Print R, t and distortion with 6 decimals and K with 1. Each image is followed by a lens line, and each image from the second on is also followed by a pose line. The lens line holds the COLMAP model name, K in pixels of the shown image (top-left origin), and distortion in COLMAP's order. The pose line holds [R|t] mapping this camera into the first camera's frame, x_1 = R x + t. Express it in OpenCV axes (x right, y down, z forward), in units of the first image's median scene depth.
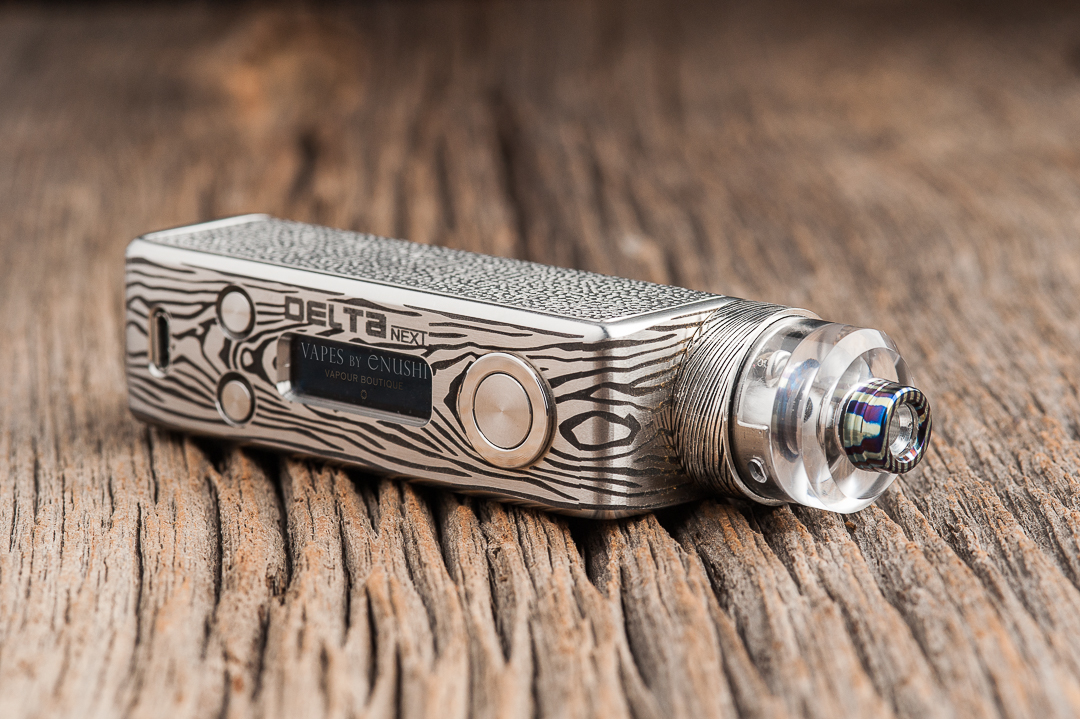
lens RADIAL K [[3267.5, 0, 540.0], [0, 3267.5, 359.5], [0, 0, 1]] dist [-0.186401, 0.161793]
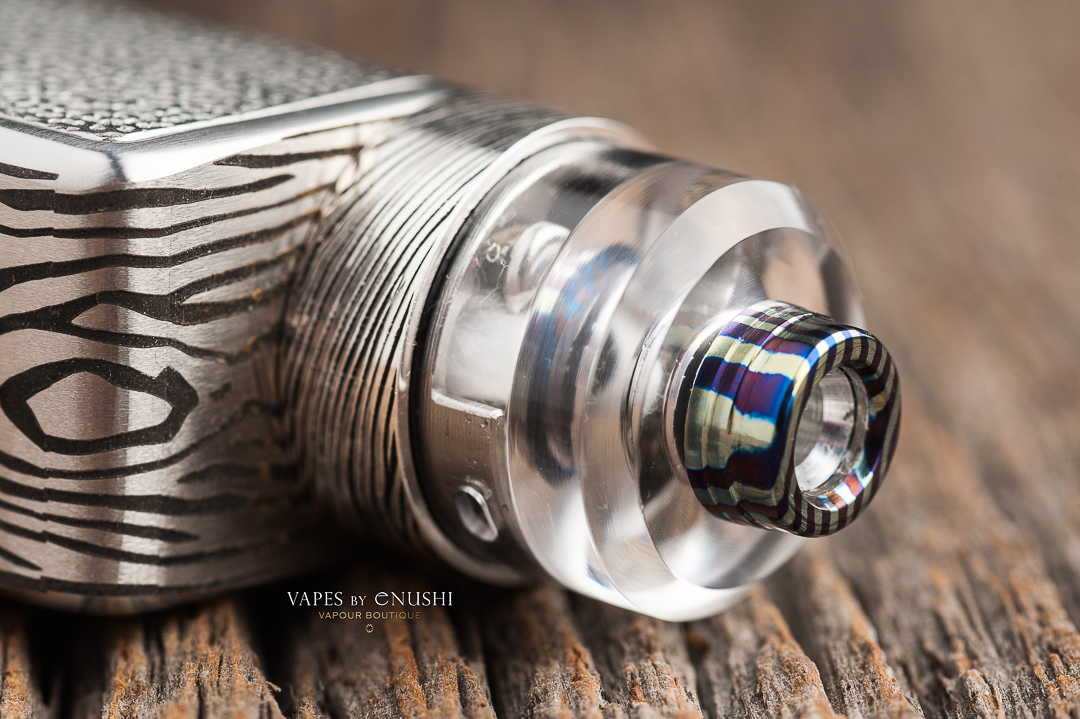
lens RADIAL K [[3266.6, 0, 540.0], [0, 3266.6, 359.5], [0, 0, 1]] dist [0.053083, -0.515360]
pose [[0.999125, 0.032983, 0.025733, 0.063447], [-0.035317, 0.994732, 0.096237, -0.025710], [-0.022423, -0.097062, 0.995026, 0.587965]]
